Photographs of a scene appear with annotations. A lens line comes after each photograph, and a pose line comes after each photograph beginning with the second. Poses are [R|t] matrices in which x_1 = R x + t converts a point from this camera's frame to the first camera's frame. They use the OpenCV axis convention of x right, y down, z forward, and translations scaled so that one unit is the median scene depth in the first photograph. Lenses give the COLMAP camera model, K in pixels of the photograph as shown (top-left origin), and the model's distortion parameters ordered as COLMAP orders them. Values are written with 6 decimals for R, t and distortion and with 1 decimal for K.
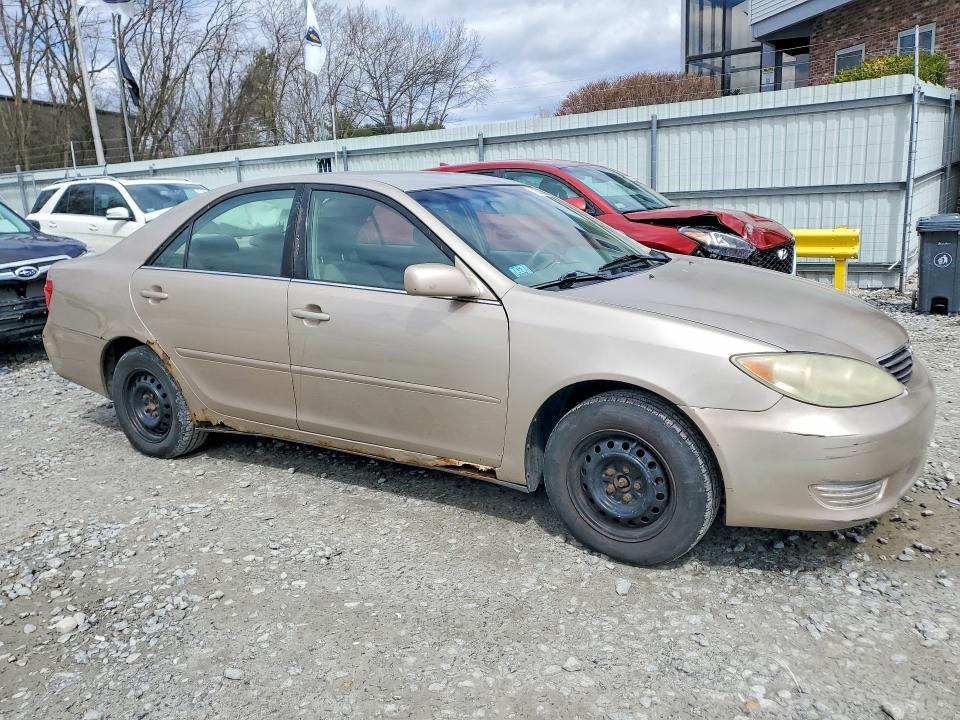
lens RADIAL K [[748.3, 0, 480.0], [0, 748.3, 360.0], [0, 0, 1]] dist [0.002717, -0.000224]
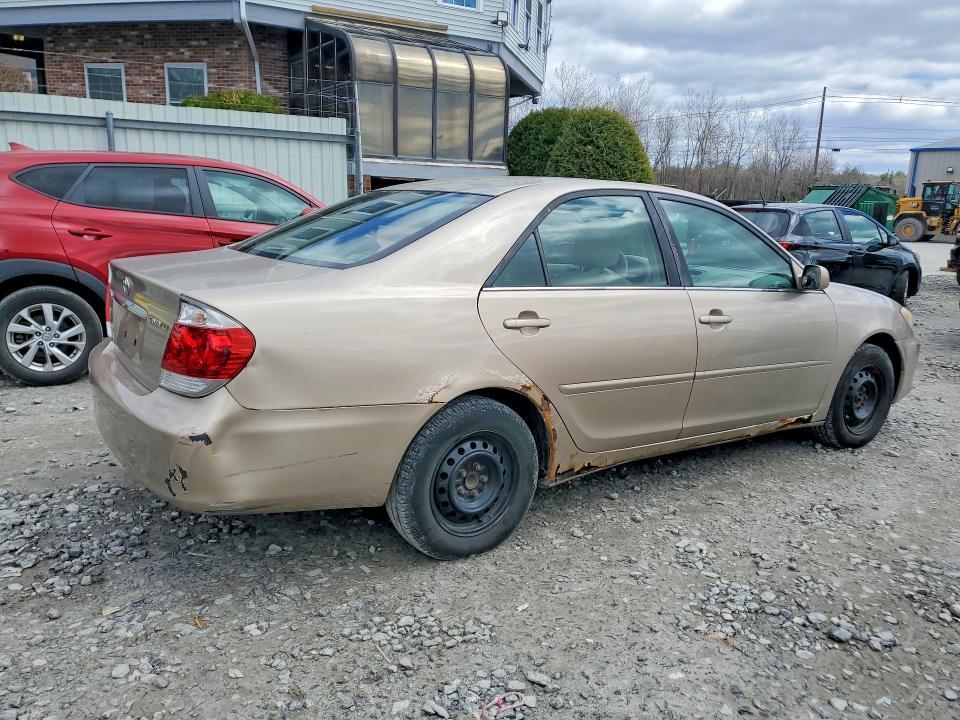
lens RADIAL K [[752.2, 0, 479.9], [0, 752.2, 394.2], [0, 0, 1]] dist [-0.004681, -0.006391]
pose [[0.413126, -0.162854, 0.895994, -1.104853], [0.150013, 0.982610, 0.109428, -0.100992], [-0.898233, 0.089203, 0.430372, 0.724861]]
